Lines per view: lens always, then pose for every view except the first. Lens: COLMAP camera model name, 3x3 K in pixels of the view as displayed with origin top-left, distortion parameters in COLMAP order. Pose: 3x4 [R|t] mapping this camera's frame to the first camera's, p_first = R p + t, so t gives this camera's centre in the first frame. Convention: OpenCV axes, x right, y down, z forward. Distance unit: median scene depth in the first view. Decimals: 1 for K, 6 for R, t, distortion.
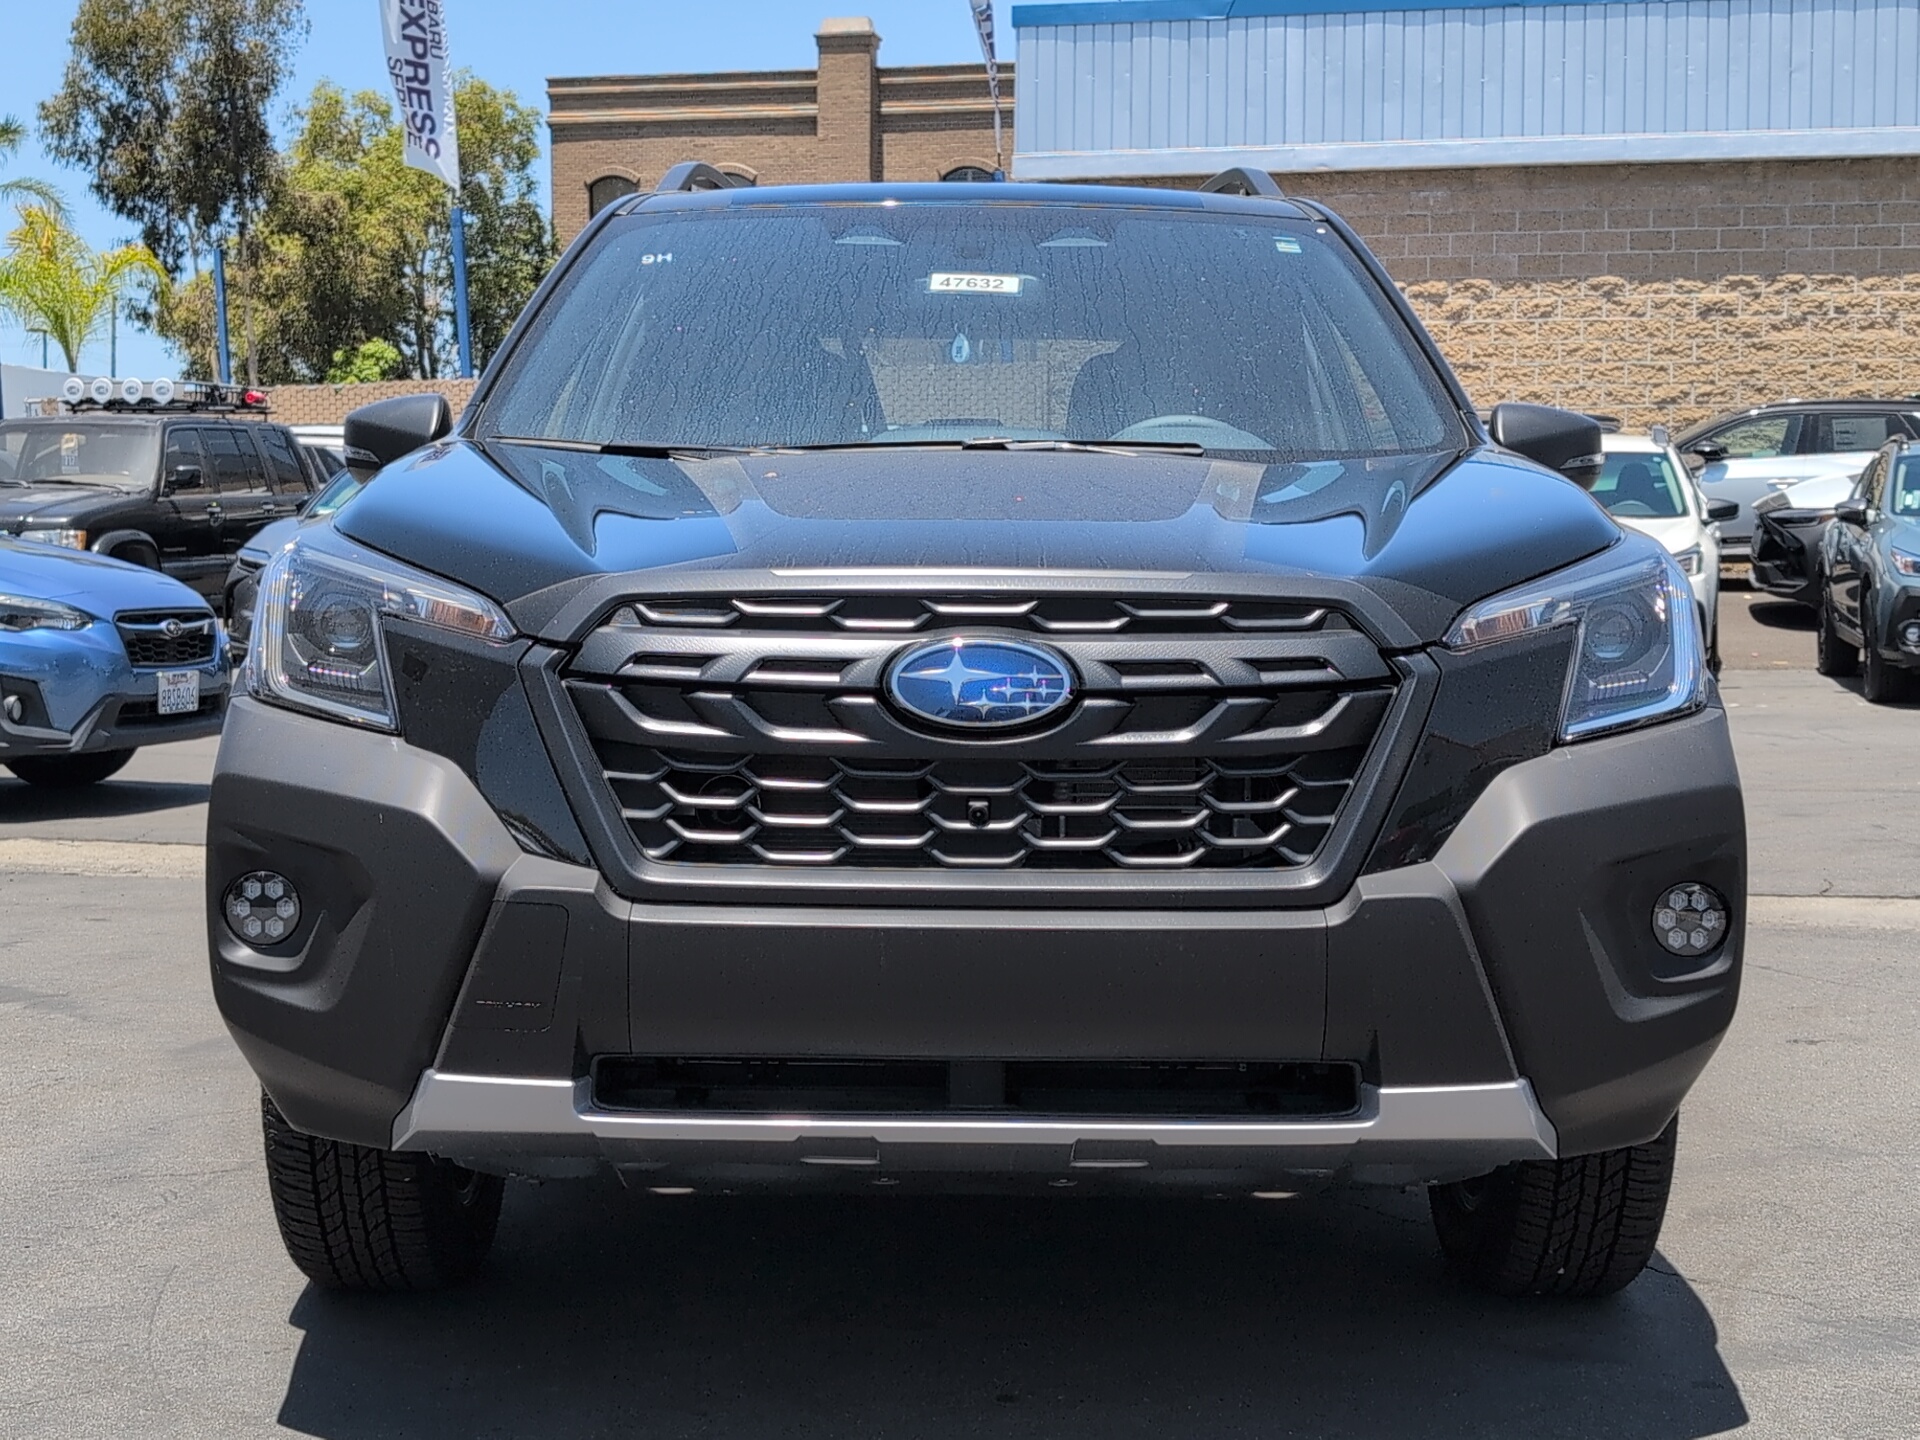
lens RADIAL K [[2892.8, 0, 960.0], [0, 2892.8, 720.0], [0, 0, 1]] dist [0.026470, -0.215522]
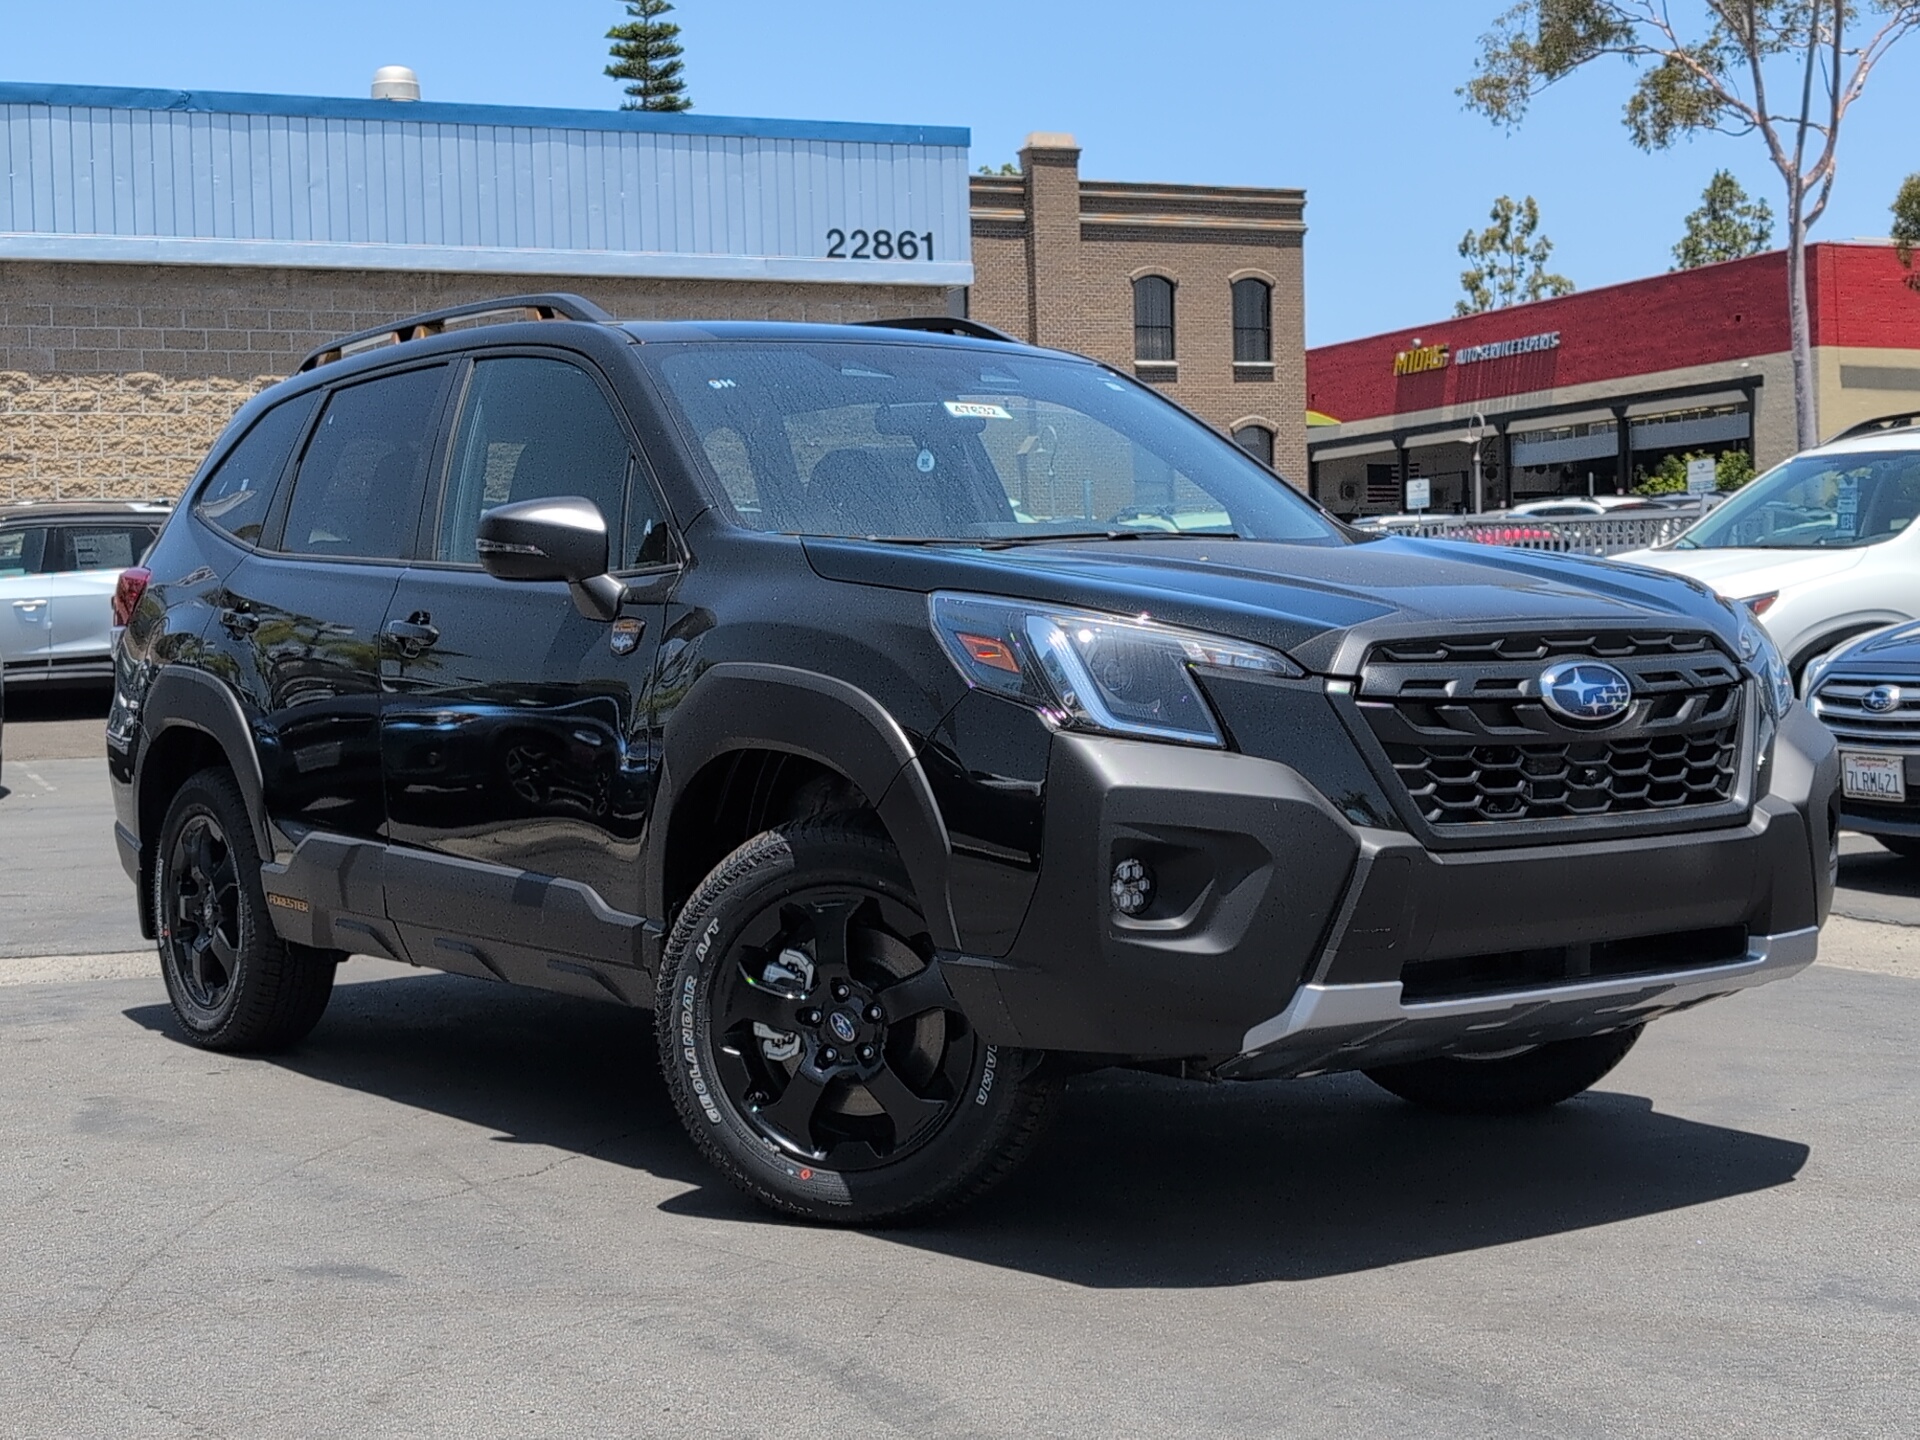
lens RADIAL K [[2892.8, 0, 960.0], [0, 2892.8, 720.0], [0, 0, 1]] dist [0.026470, -0.215522]
pose [[0.819689, -0.036229, 0.571662, -0.131707], [0.054332, 0.998416, -0.014631, 0.000755], [-0.570226, 0.043053, 0.820359, -0.004022]]
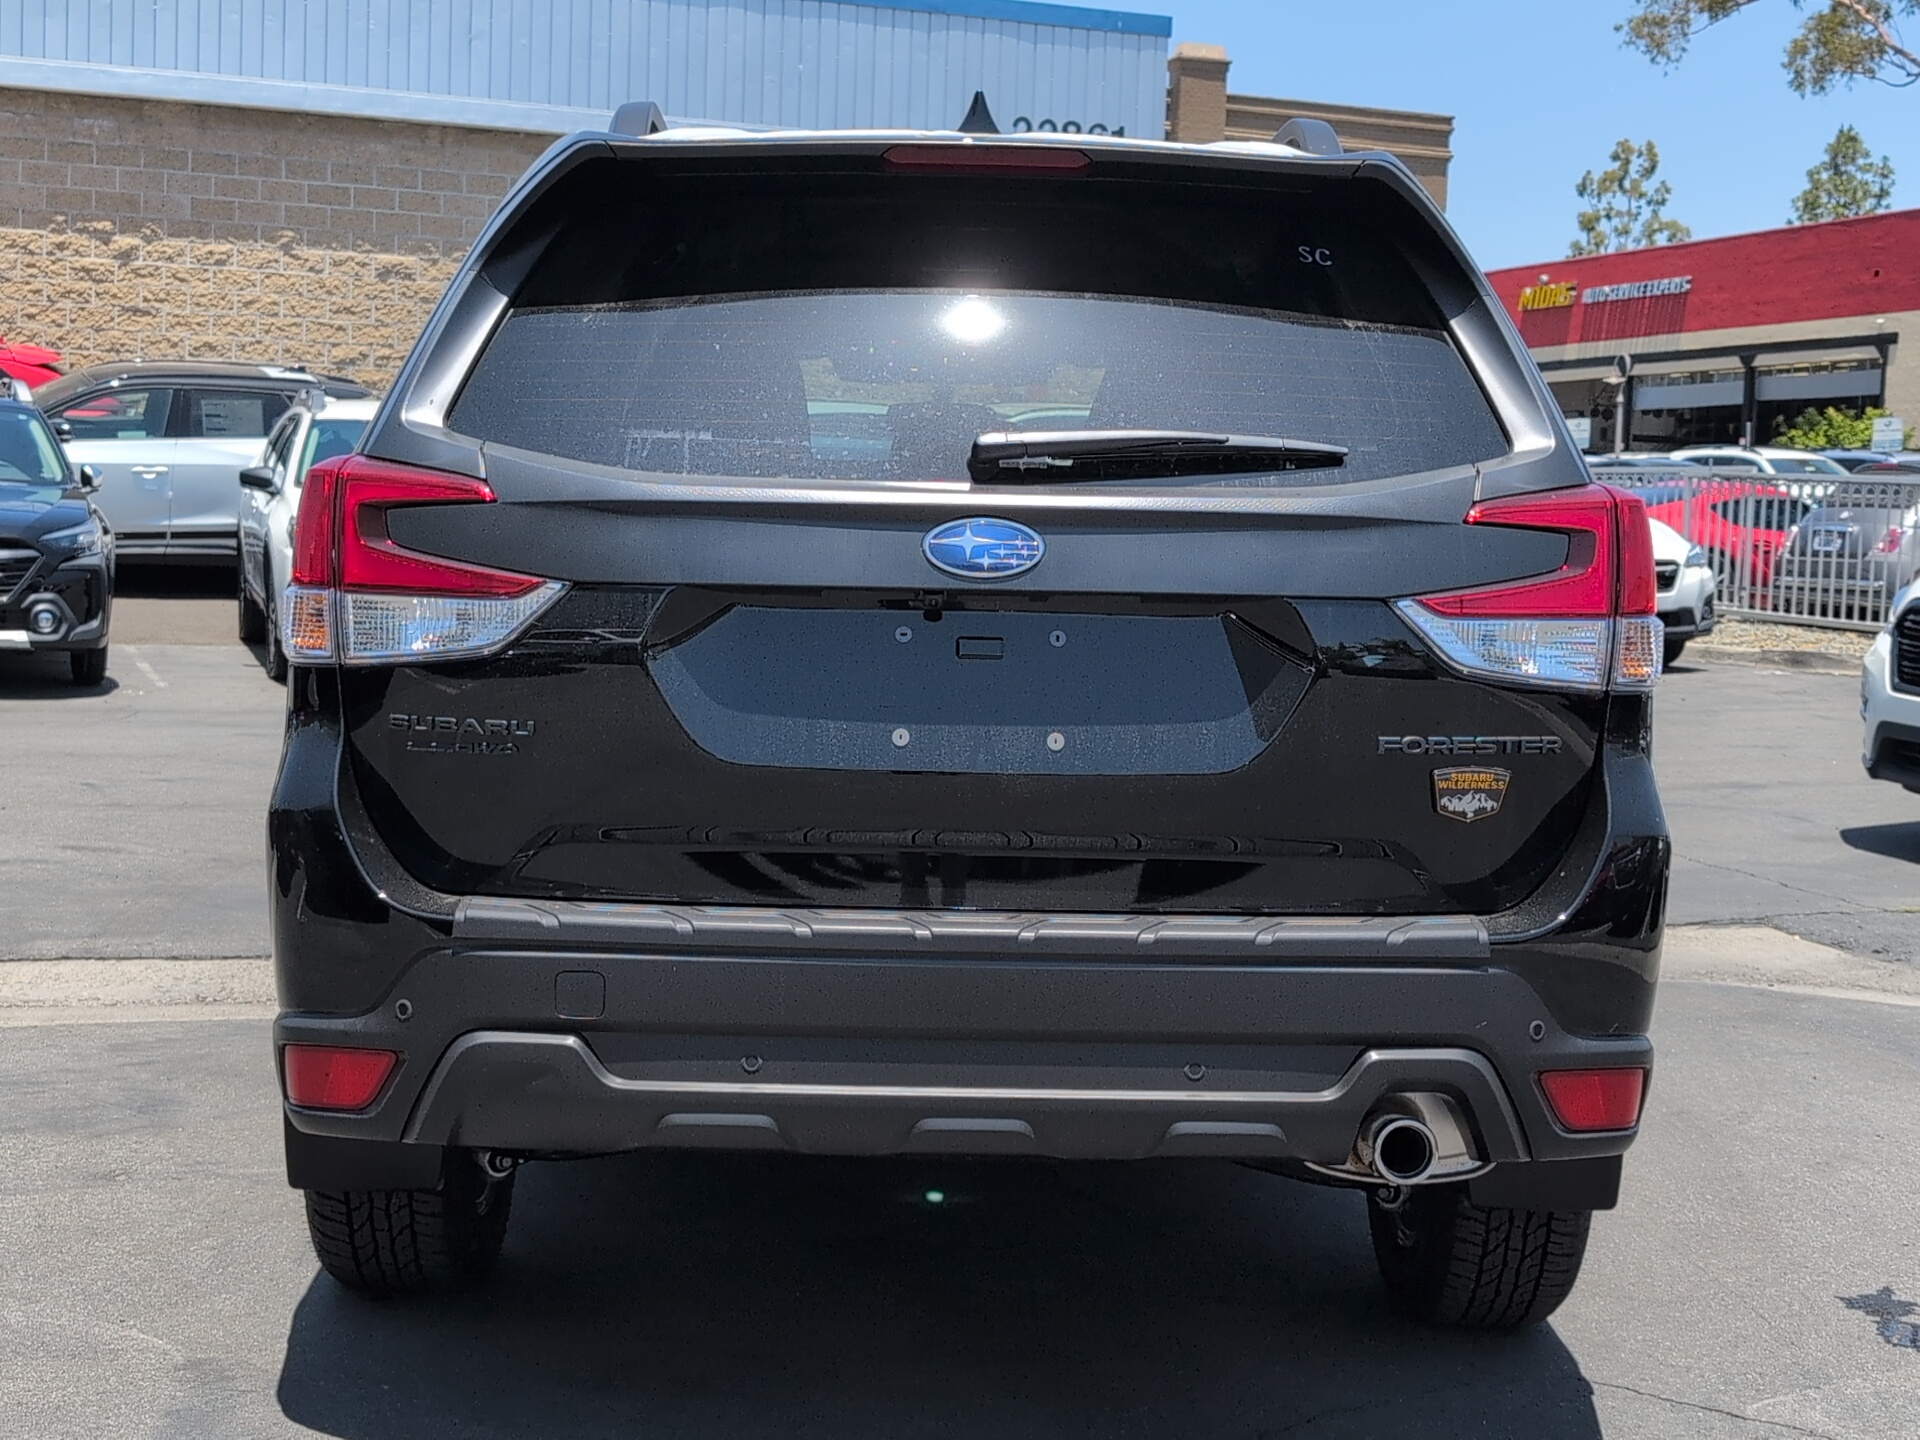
lens RADIAL K [[2821.0, 0, 960.0], [0, 2821.0, 720.0], [0, 0, 1]] dist [-0.003202, -0.090393]
pose [[0.837471, -0.004324, 0.546465, -0.101940], [-0.007855, 0.999770, 0.019948, -0.009990], [-0.546425, -0.020999, 0.837244, 0.088122]]
